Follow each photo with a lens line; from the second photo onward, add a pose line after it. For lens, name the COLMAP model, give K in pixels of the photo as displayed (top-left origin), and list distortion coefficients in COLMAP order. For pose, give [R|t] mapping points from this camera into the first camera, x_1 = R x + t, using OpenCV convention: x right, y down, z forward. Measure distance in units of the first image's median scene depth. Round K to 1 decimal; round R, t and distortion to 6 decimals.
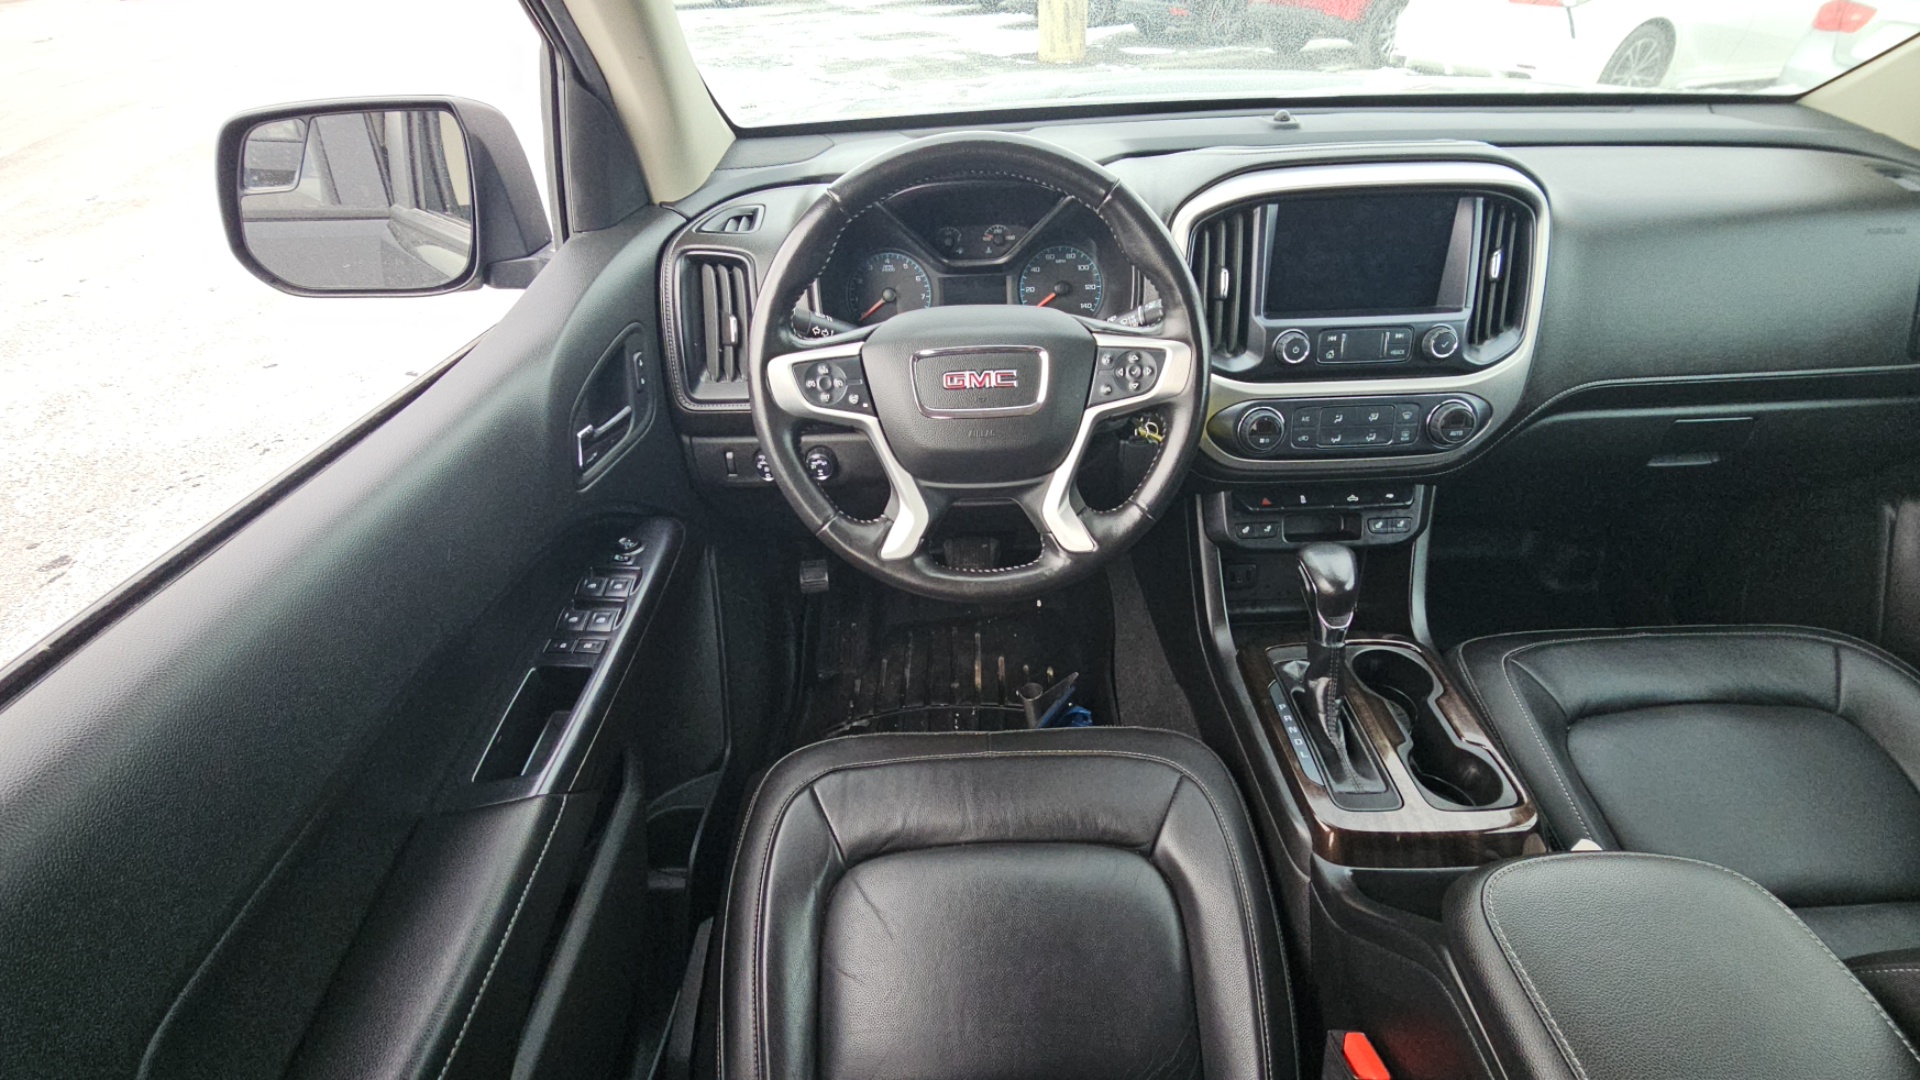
lens RADIAL K [[849.7, 0, 980.1], [0, 849.7, 540.2], [0, 0, 1]] dist [0.008546, -0.005752]
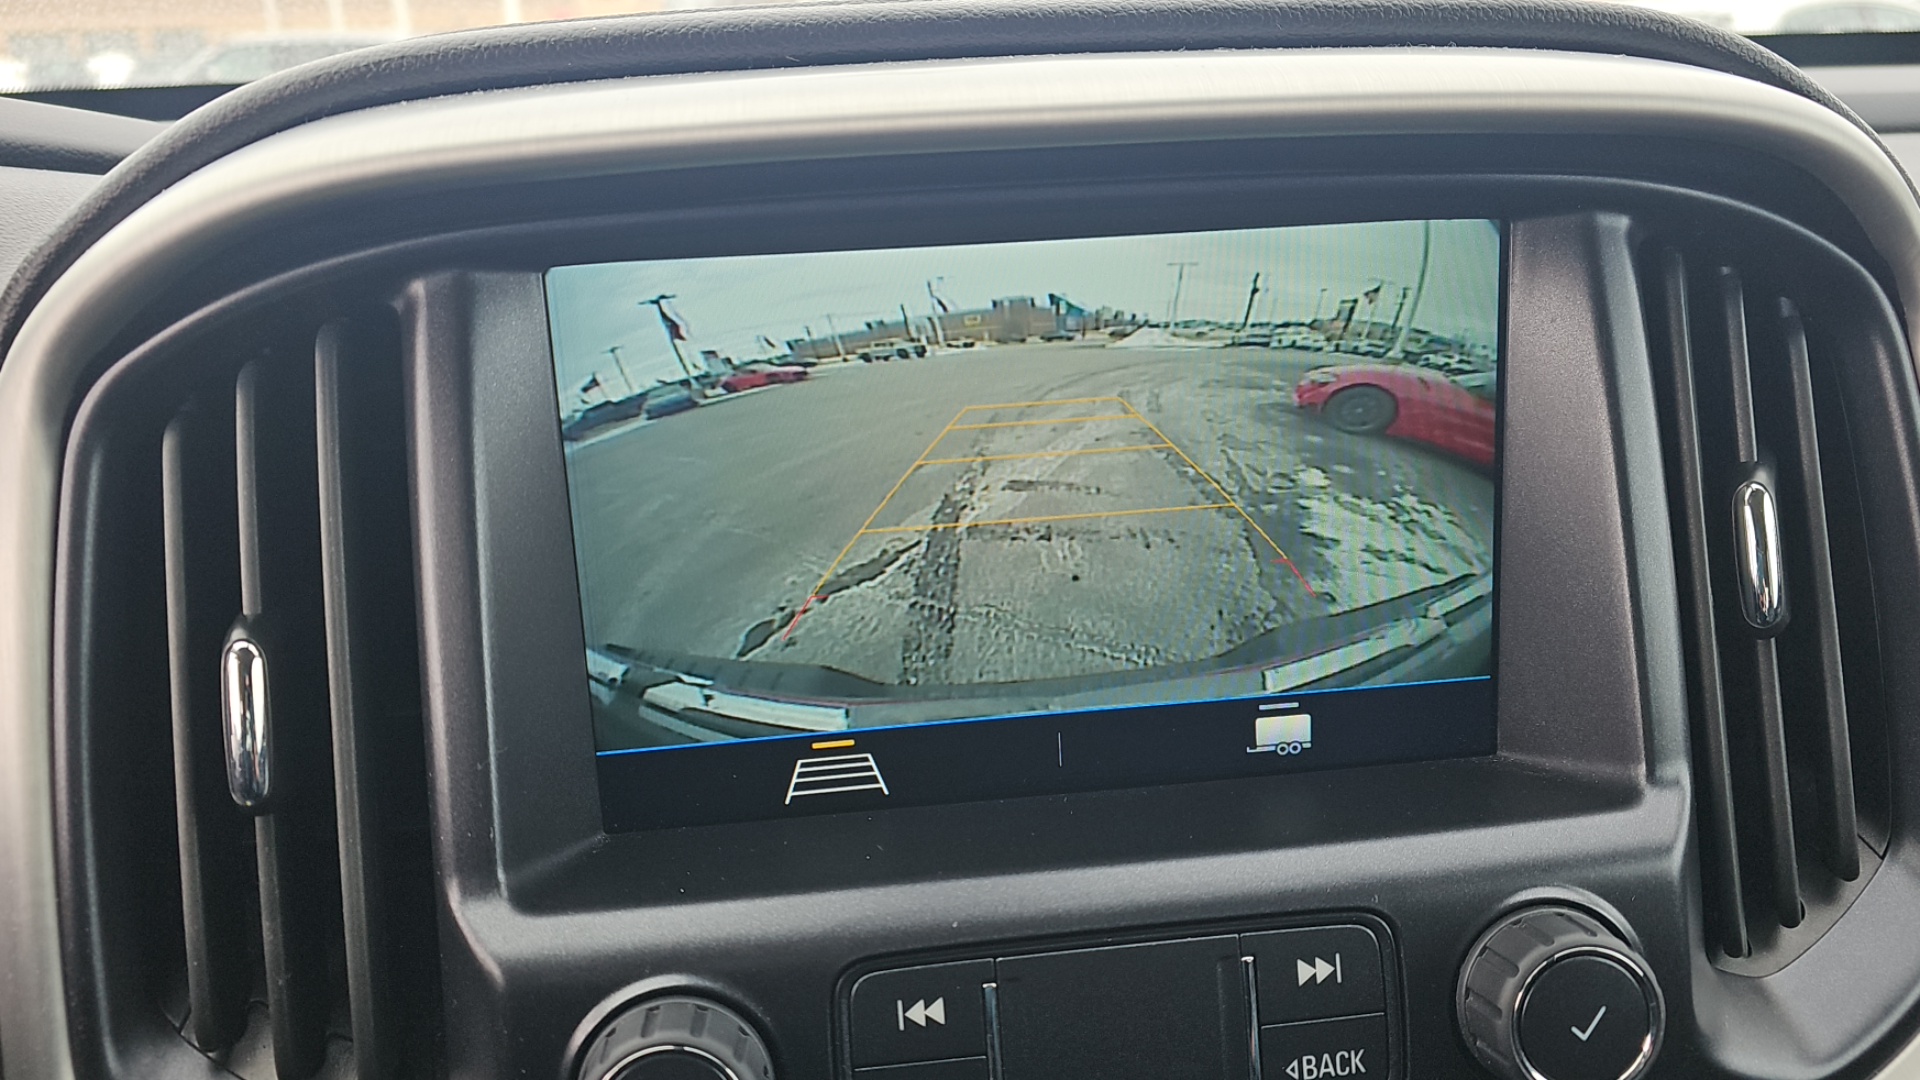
lens RADIAL K [[1403.2, 0, 956.1], [0, 1403.2, 539.3], [0, 0, 1]] dist [0.047112, -0.060327]
pose [[0.995303, -0.036772, 0.089555, 0.396542], [0.062296, 0.951358, -0.301724, -0.240052], [-0.074104, 0.305885, 0.949180, 0.709240]]
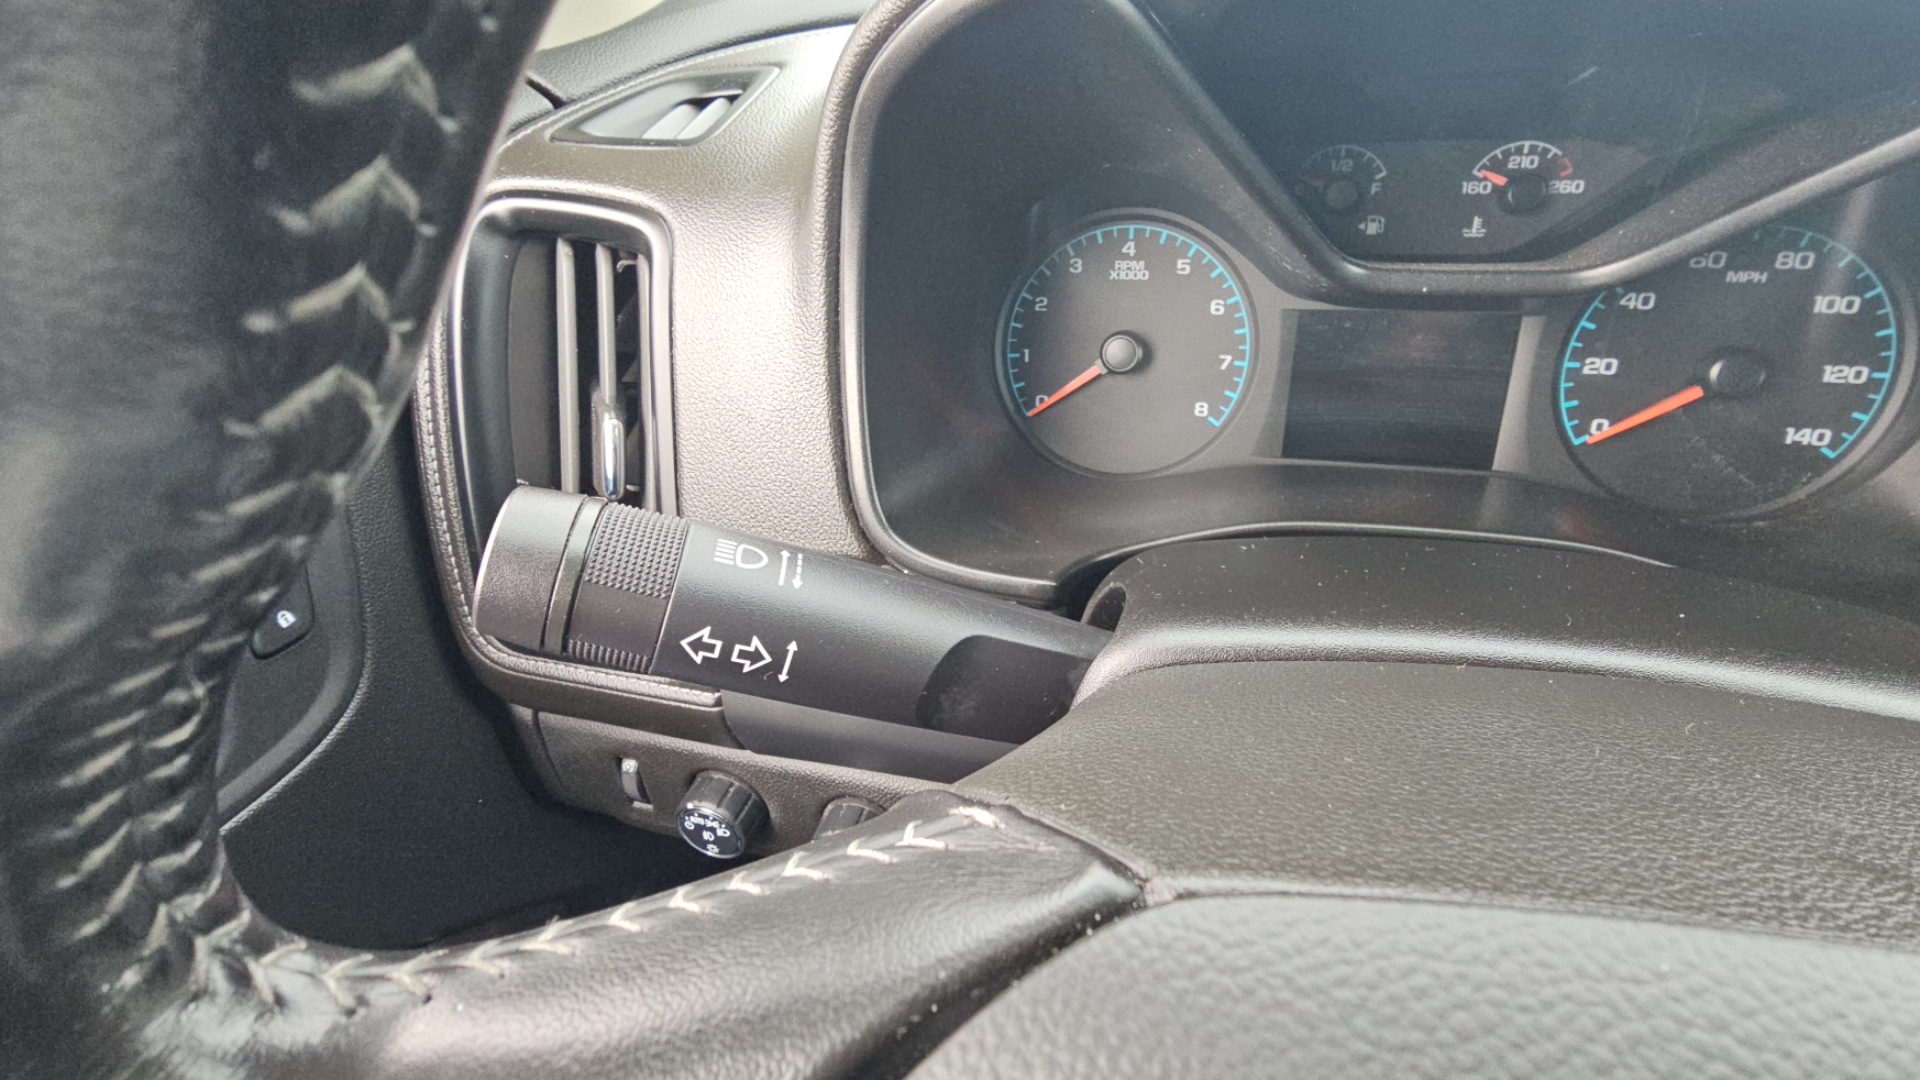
lens RADIAL K [[849.7, 0, 980.1], [0, 849.7, 540.2], [0, 0, 1]] dist [0.008546, -0.005752]
pose [[0.964471, 0.126981, -0.231670, -0.084860], [-0.116314, 0.991447, 0.059194, -0.262300], [0.237205, -0.030145, 0.970992, 0.759630]]
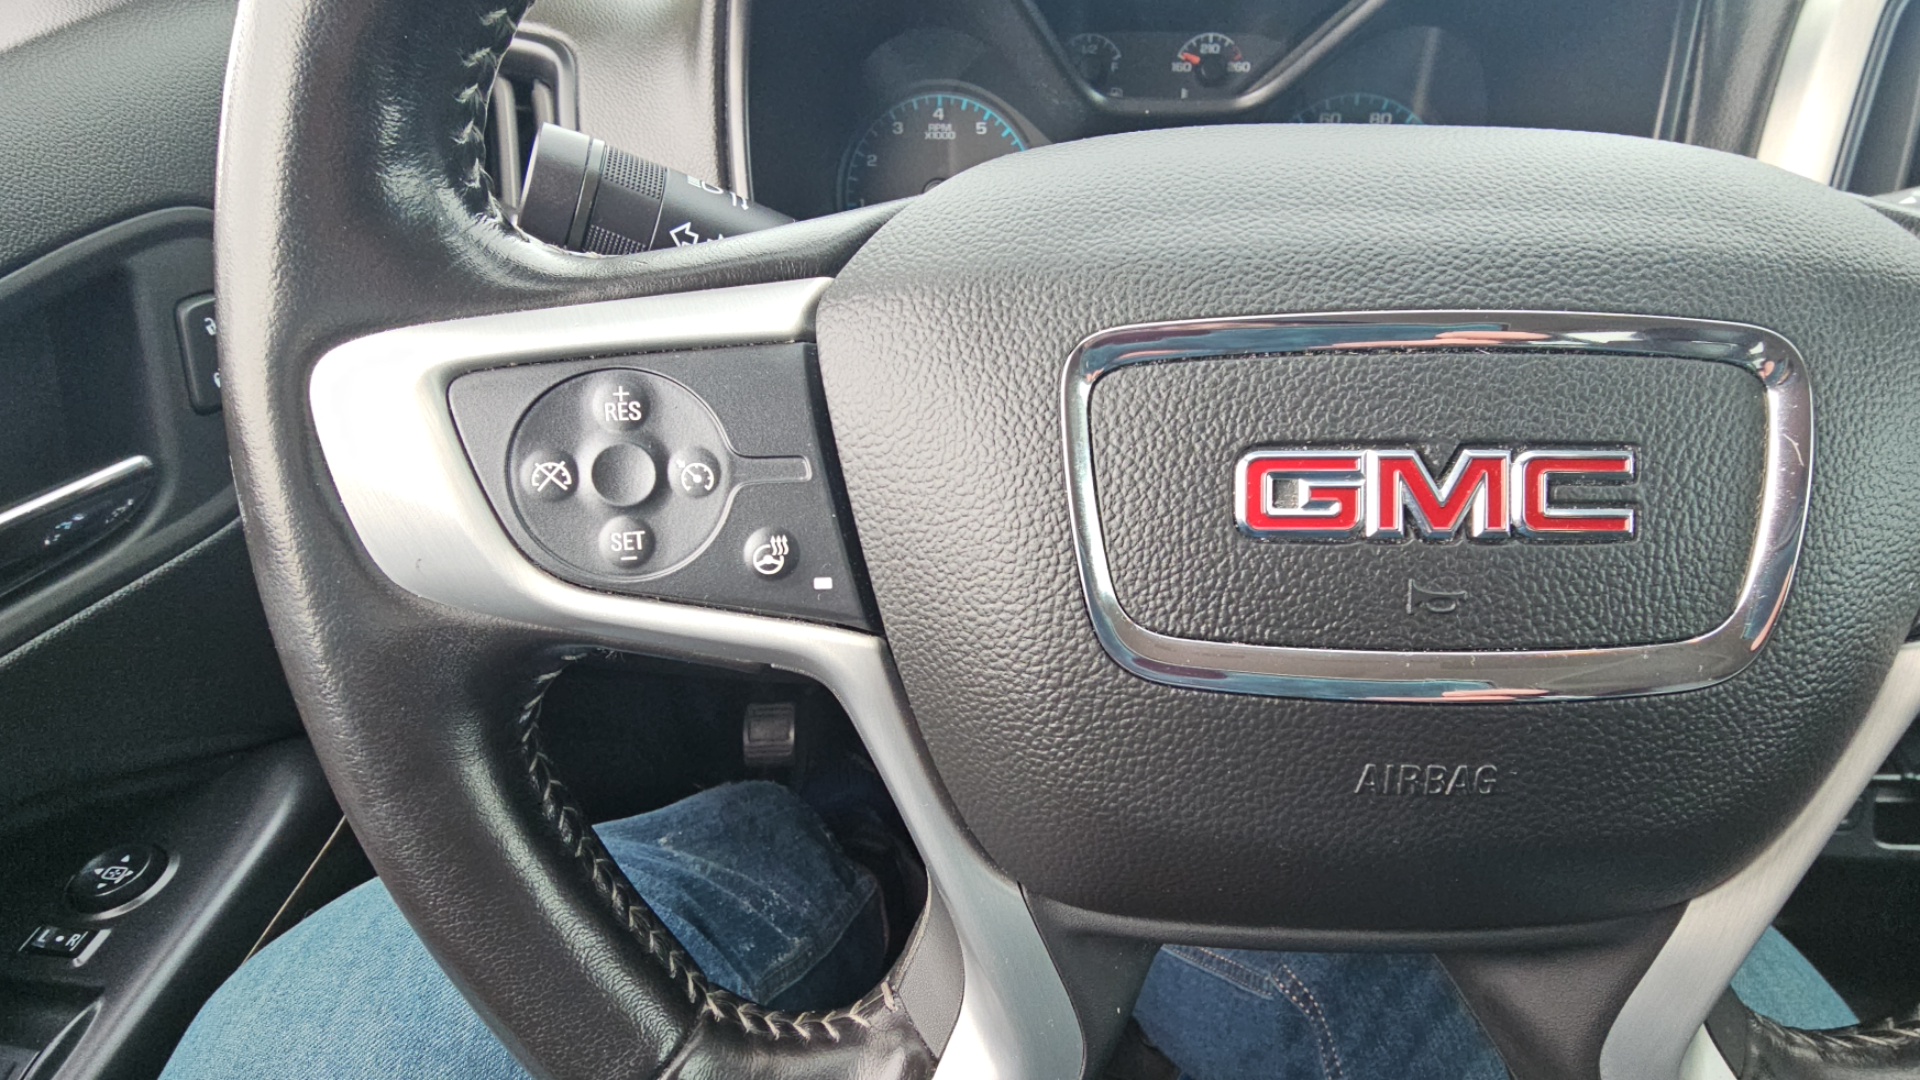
lens RADIAL K [[849.7, 0, 980.1], [0, 849.7, 540.2], [0, 0, 1]] dist [0.008546, -0.005752]
pose [[0.998259, 0.054274, -0.023075, -0.077328], [-0.053855, 0.998379, 0.018391, -0.145301], [0.024036, -0.017116, 0.999565, 0.660396]]
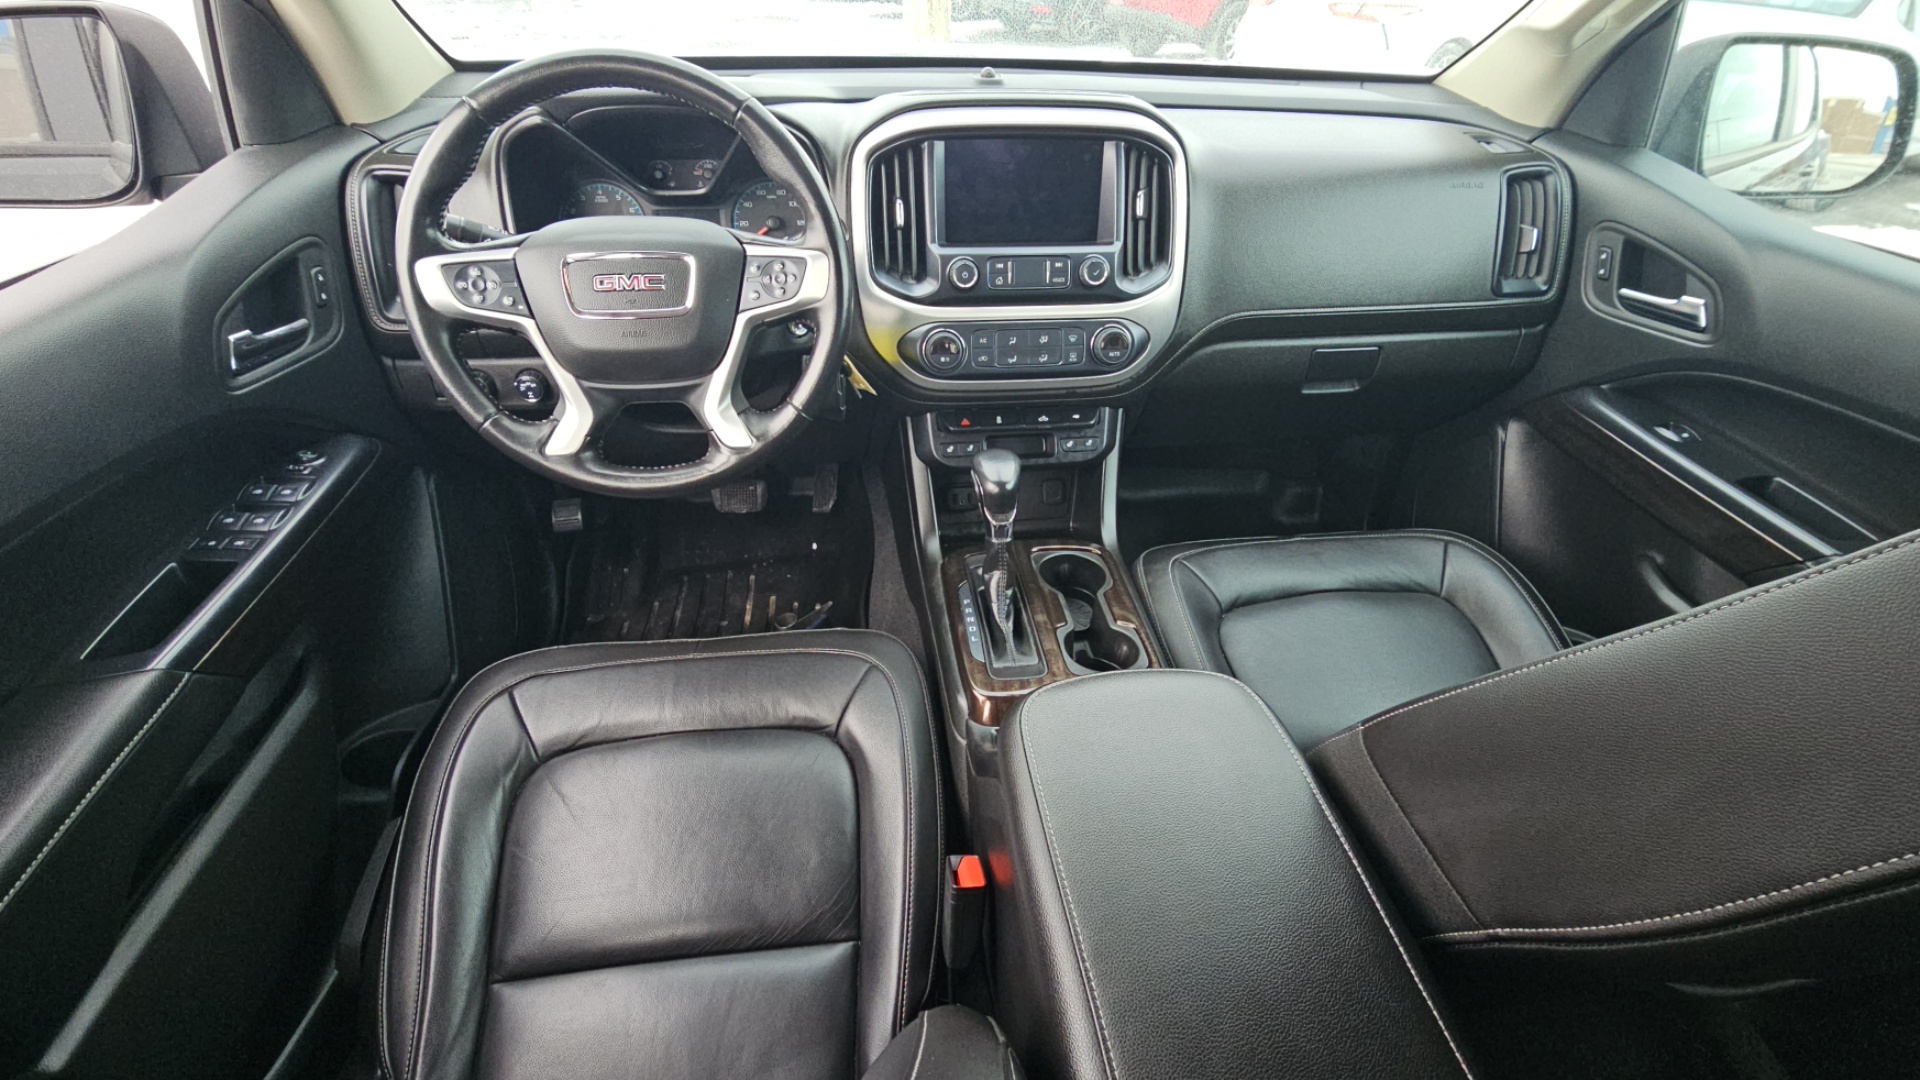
lens RADIAL K [[849.4, 0, 977.3], [0, 849.4, 541.2], [0, 0, 1]] dist [0.001267, -0.000017]
pose [[0.992117, -0.021805, 0.123407, 0.239298], [0.020943, 0.999746, 0.008281, 0.110331], [-0.123556, -0.005631, 0.992322, -0.094218]]
